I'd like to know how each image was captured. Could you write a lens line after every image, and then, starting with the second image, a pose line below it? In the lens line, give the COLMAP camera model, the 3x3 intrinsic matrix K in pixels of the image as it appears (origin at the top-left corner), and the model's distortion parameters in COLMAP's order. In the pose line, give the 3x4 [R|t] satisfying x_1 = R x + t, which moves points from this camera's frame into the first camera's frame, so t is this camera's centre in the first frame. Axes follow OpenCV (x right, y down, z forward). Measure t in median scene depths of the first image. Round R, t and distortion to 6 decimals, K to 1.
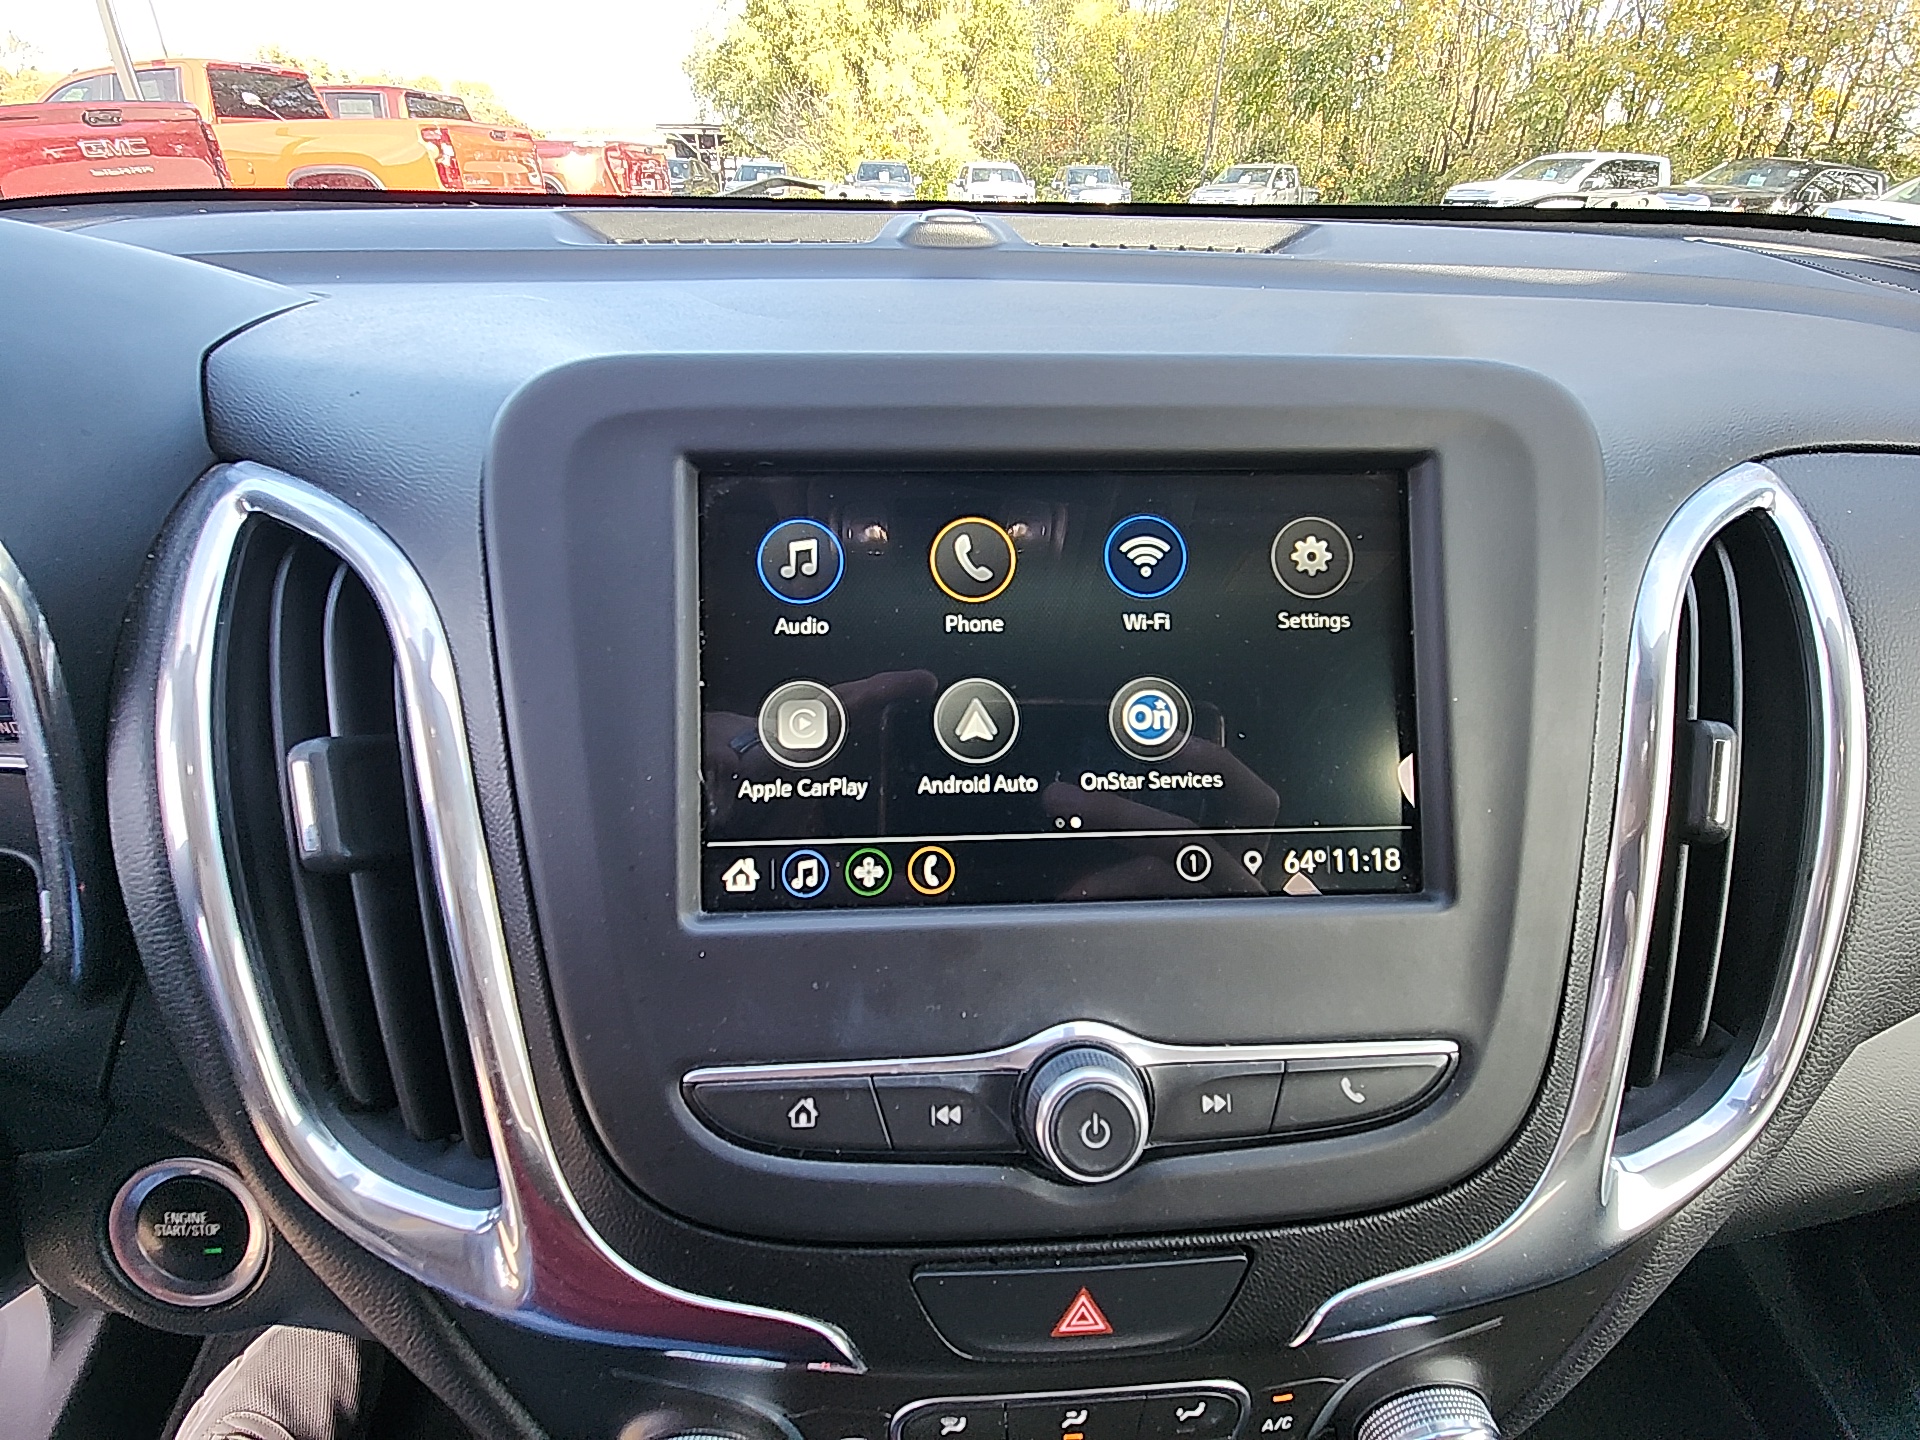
lens RADIAL K [[767.9, 0, 950.9], [0, 767.9, 709.5], [0, 0, 1]] dist [0.012673, -0.010146]
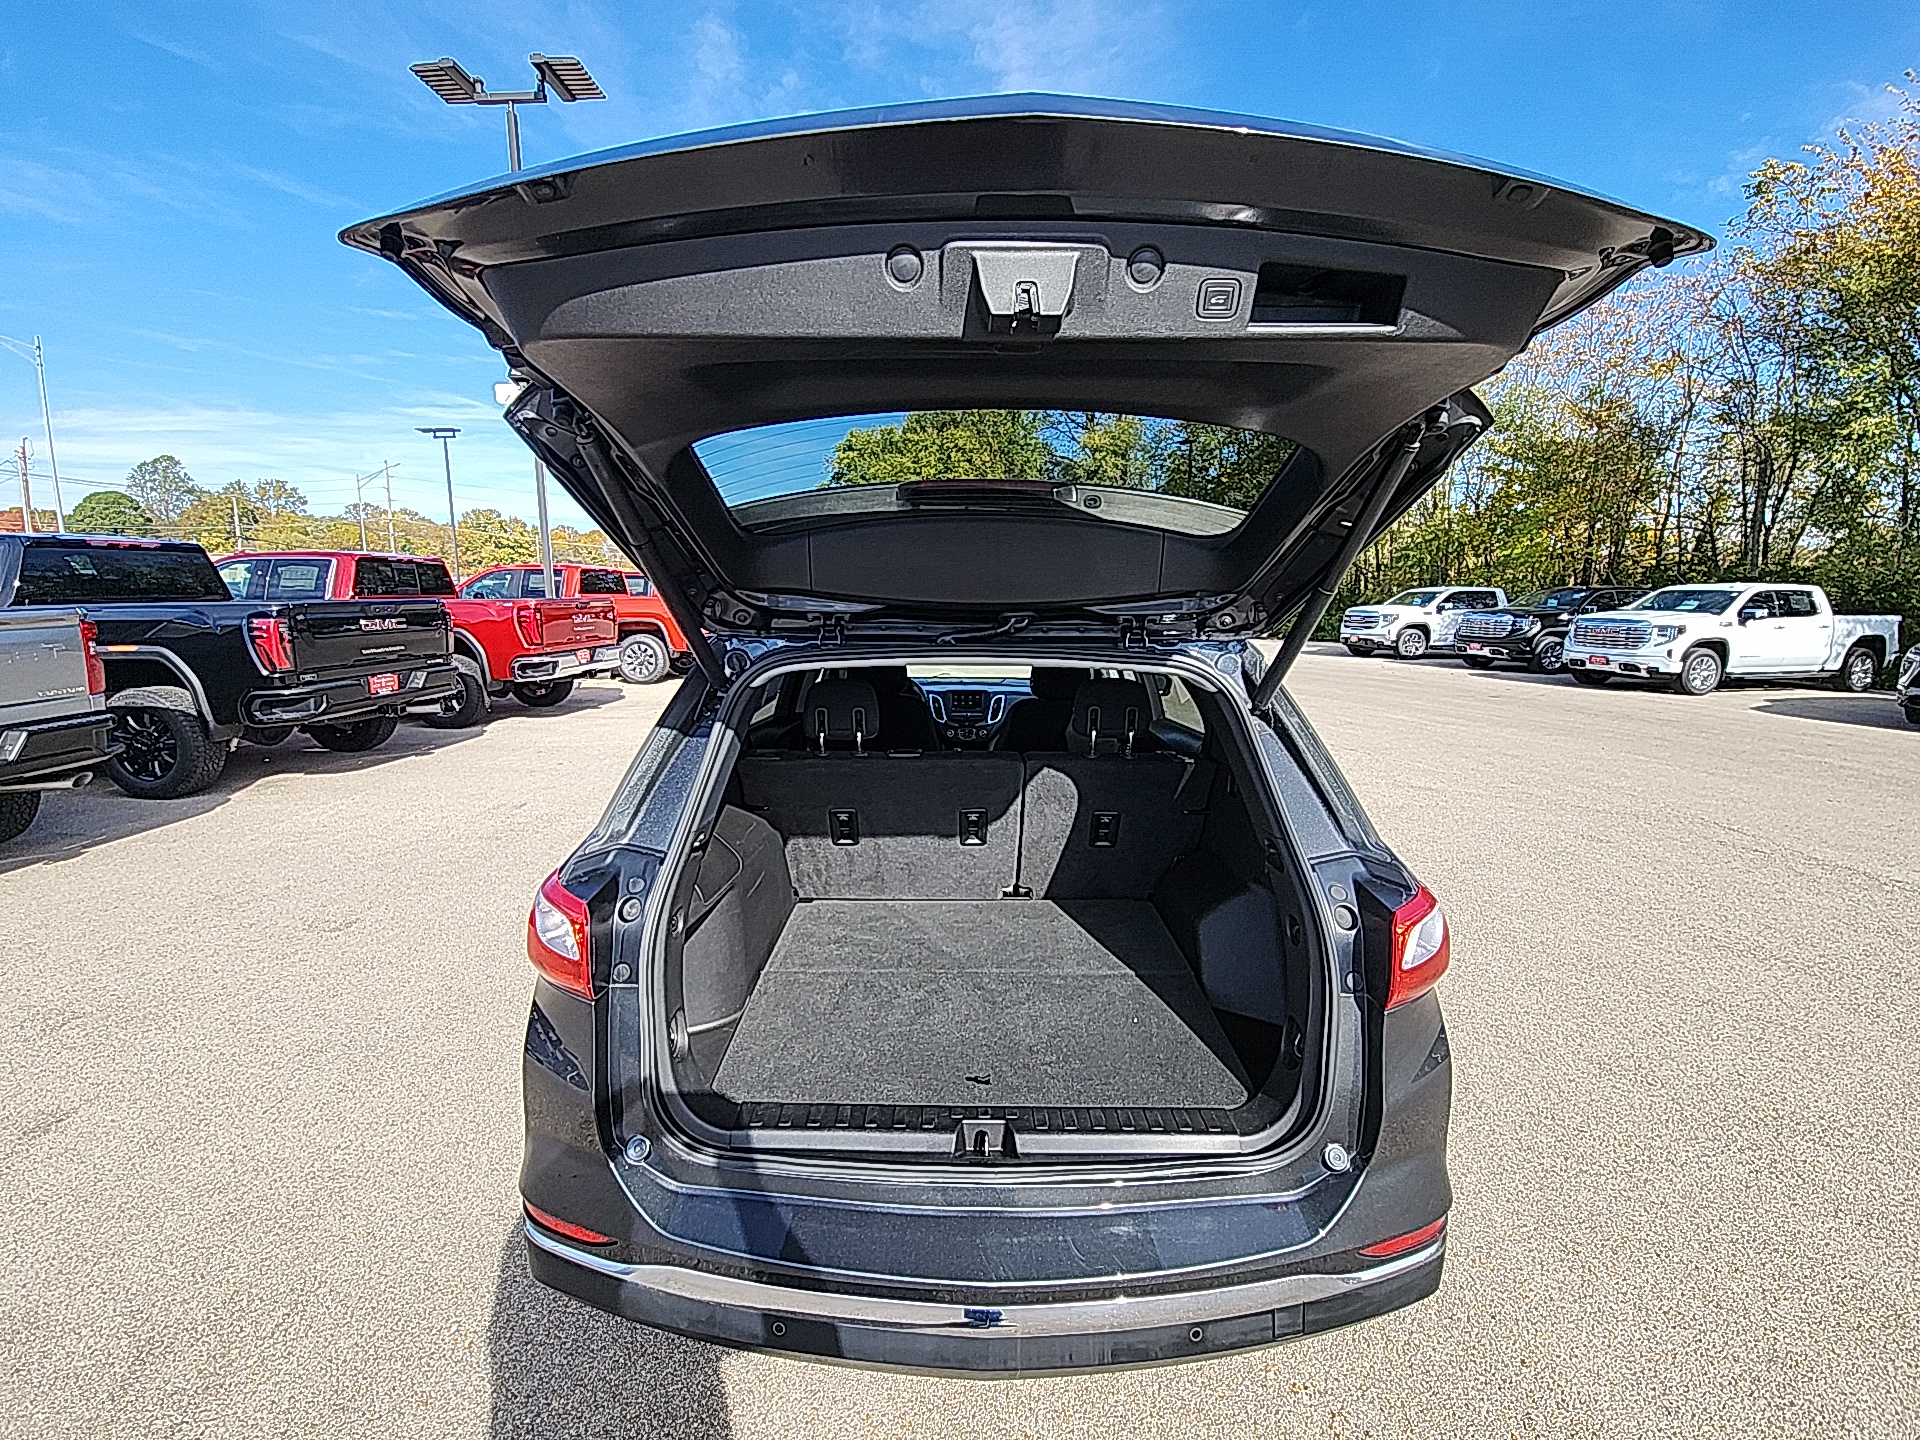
lens RADIAL K [[767.9, 0, 962.0], [0, 767.9, 706.2], [0, 0, 1]] dist [0.012673, -0.010146]
pose [[0.998886, -0.004048, -0.047007, 0.007218], [-0.017057, 0.897938, -0.439792, 0.068449], [0.043990, 0.440104, 0.896869, -0.131641]]
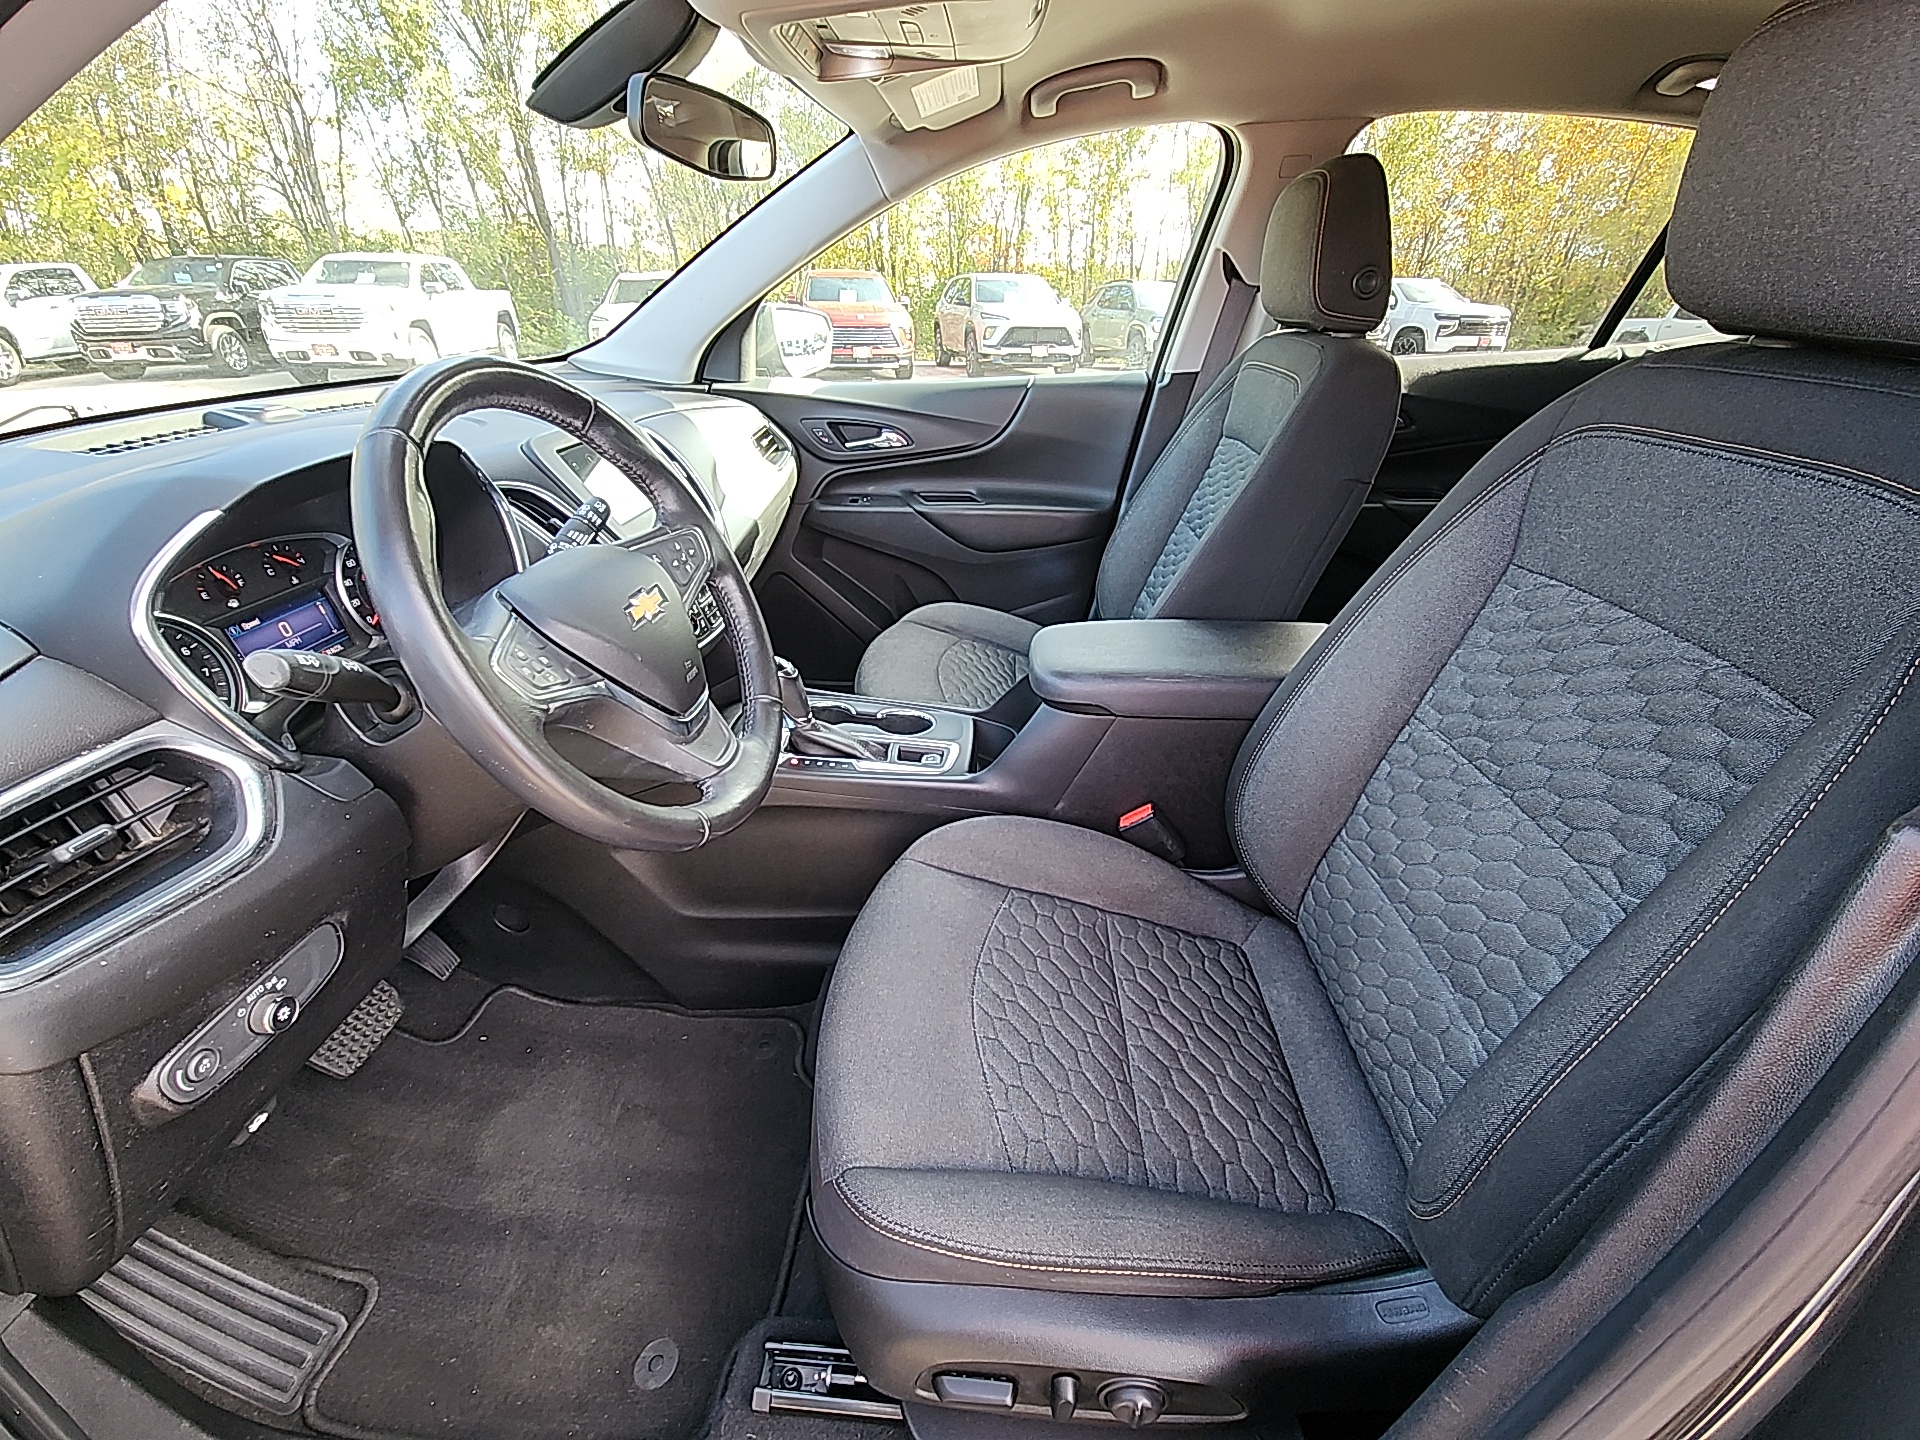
lens RADIAL K [[767.9, 0, 950.0], [0, 767.9, 703.2], [0, 0, 1]] dist [0.012673, -0.010146]
pose [[0.119663, -0.476615, 0.870930, -0.029495], [0.557437, 0.758161, 0.338313, 0.003753], [-0.821550, 0.445005, 0.356407, -0.012456]]
